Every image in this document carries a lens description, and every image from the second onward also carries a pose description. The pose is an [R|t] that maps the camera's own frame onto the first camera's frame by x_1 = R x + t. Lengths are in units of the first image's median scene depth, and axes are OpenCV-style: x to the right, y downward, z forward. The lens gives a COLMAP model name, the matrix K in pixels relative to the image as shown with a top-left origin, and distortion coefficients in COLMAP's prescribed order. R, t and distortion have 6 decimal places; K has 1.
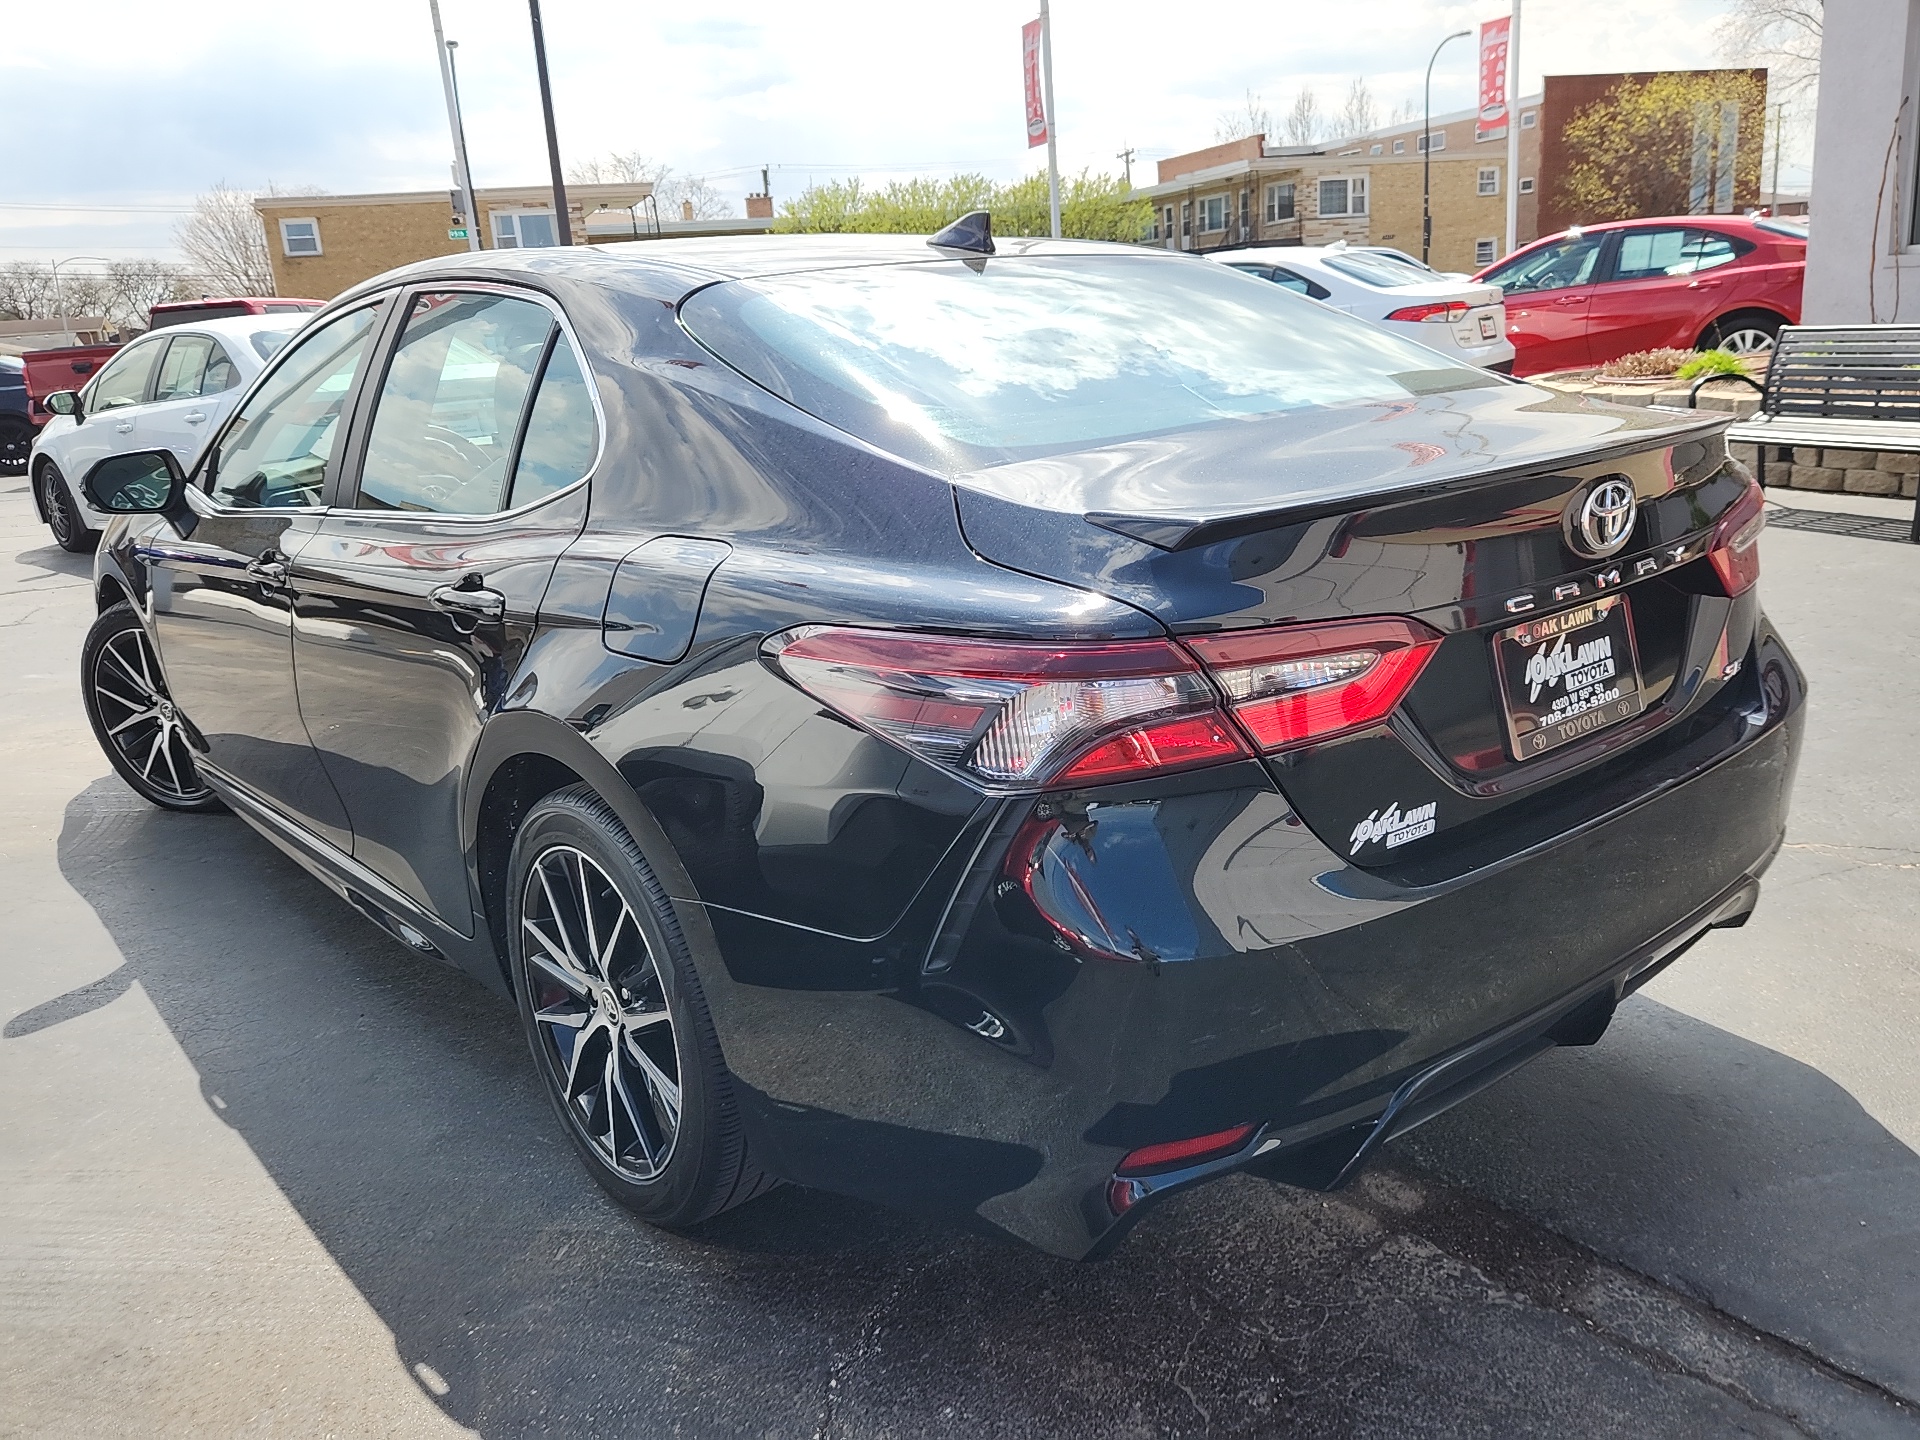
lens RADIAL K [[1509.1, 0, 960.1], [0, 1509.1, 716.2], [0, 0, 1]] dist [0.048788, -0.050970]
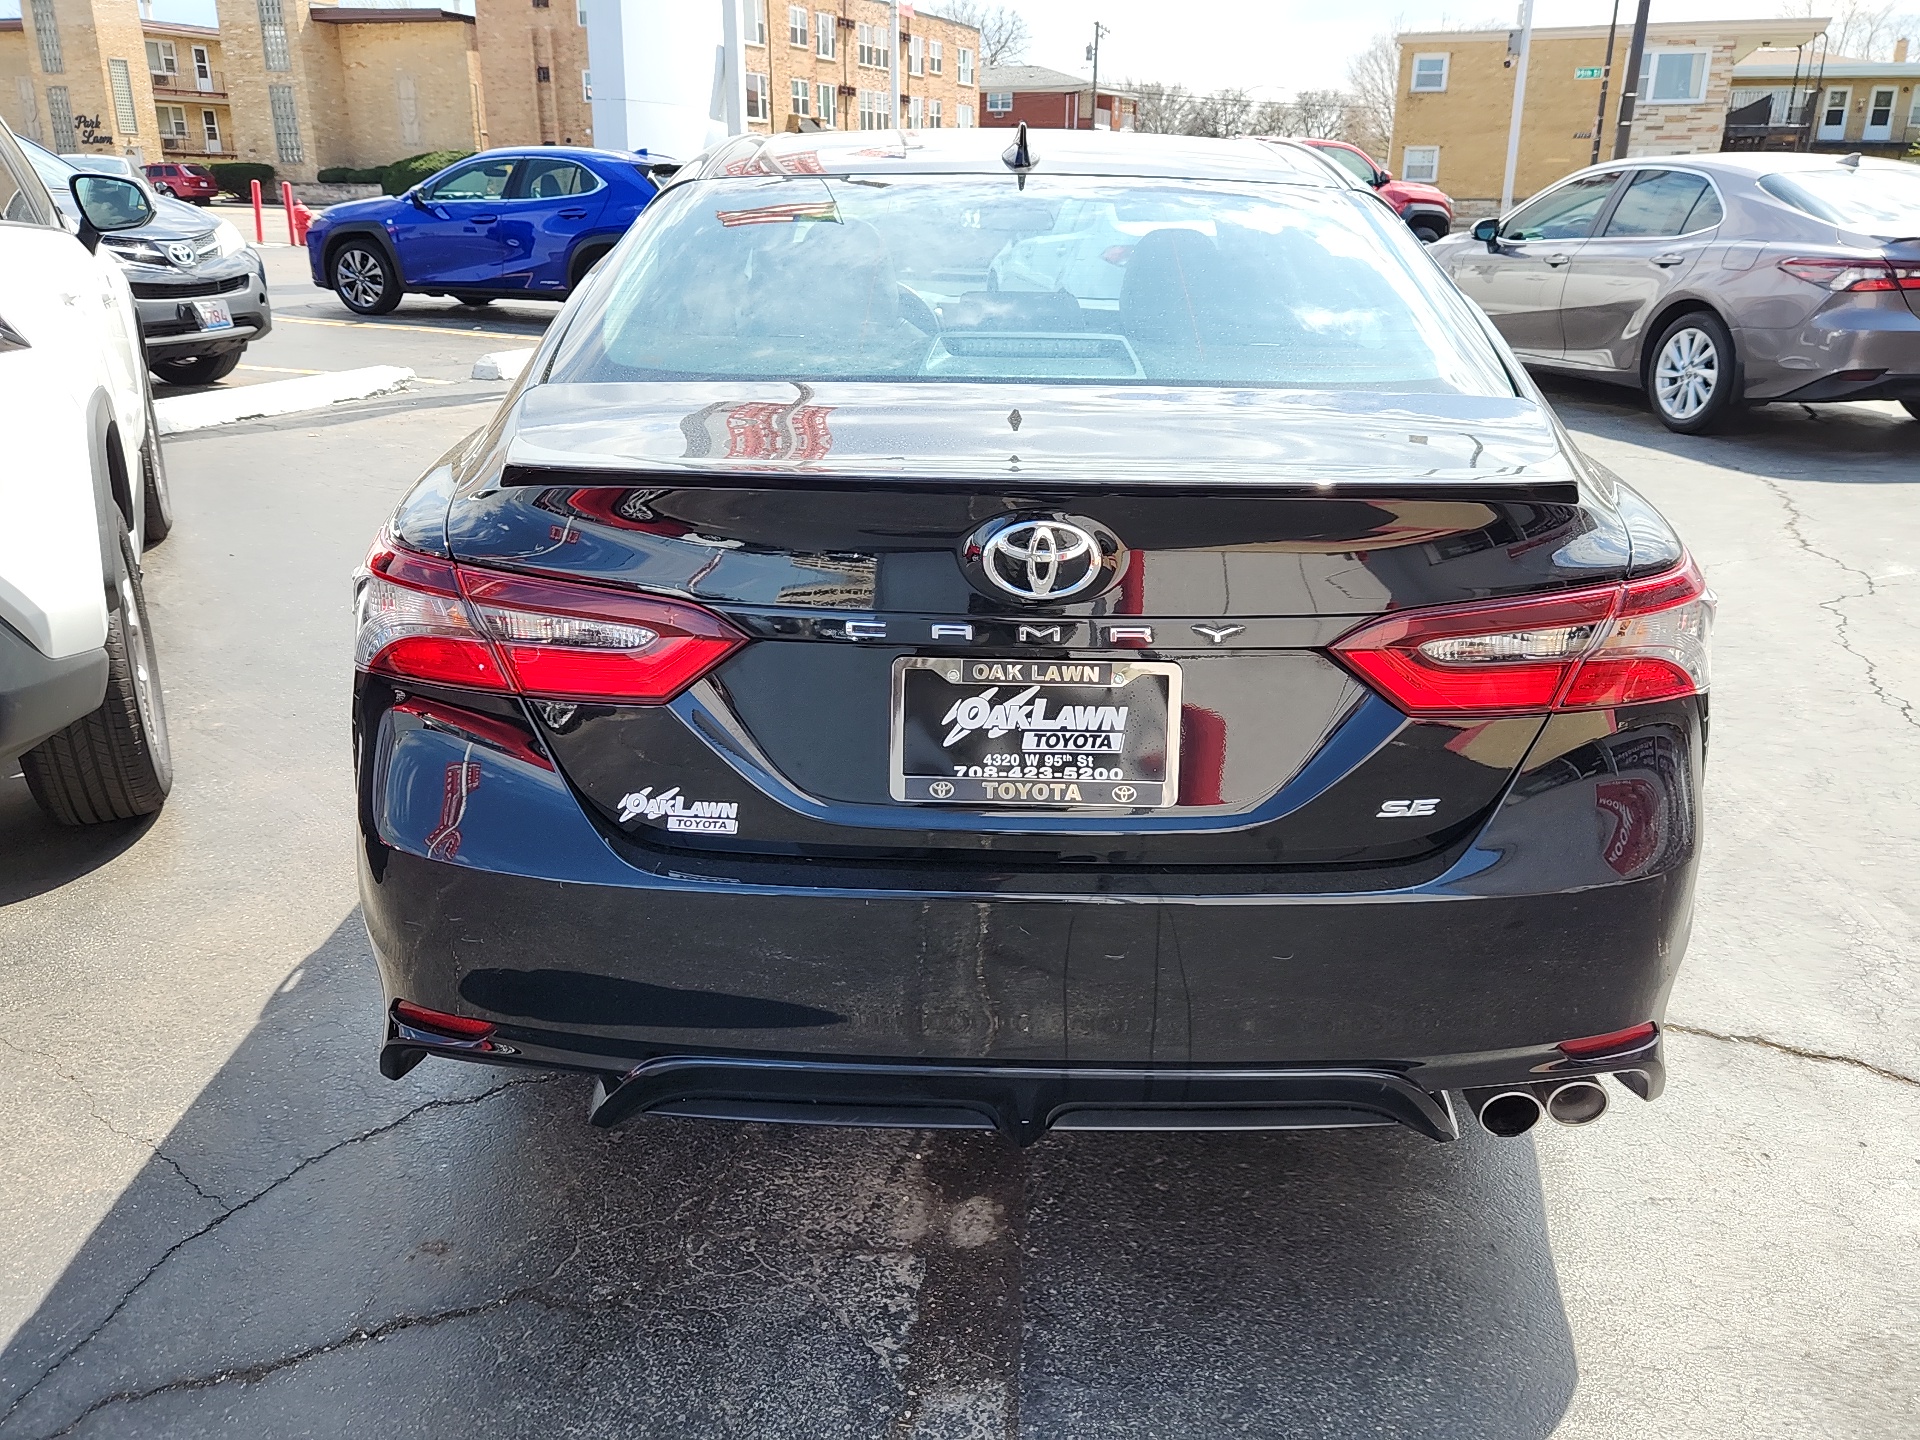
lens RADIAL K [[1509.1, 0, 961.6], [0, 1509.1, 714.7], [0, 0, 1]] dist [0.048788, -0.050970]
pose [[0.754187, 0.284074, -0.592034, 0.869525], [-0.226216, 0.958793, 0.171880, -0.174713], [0.616464, 0.004298, 0.787371, 0.293195]]
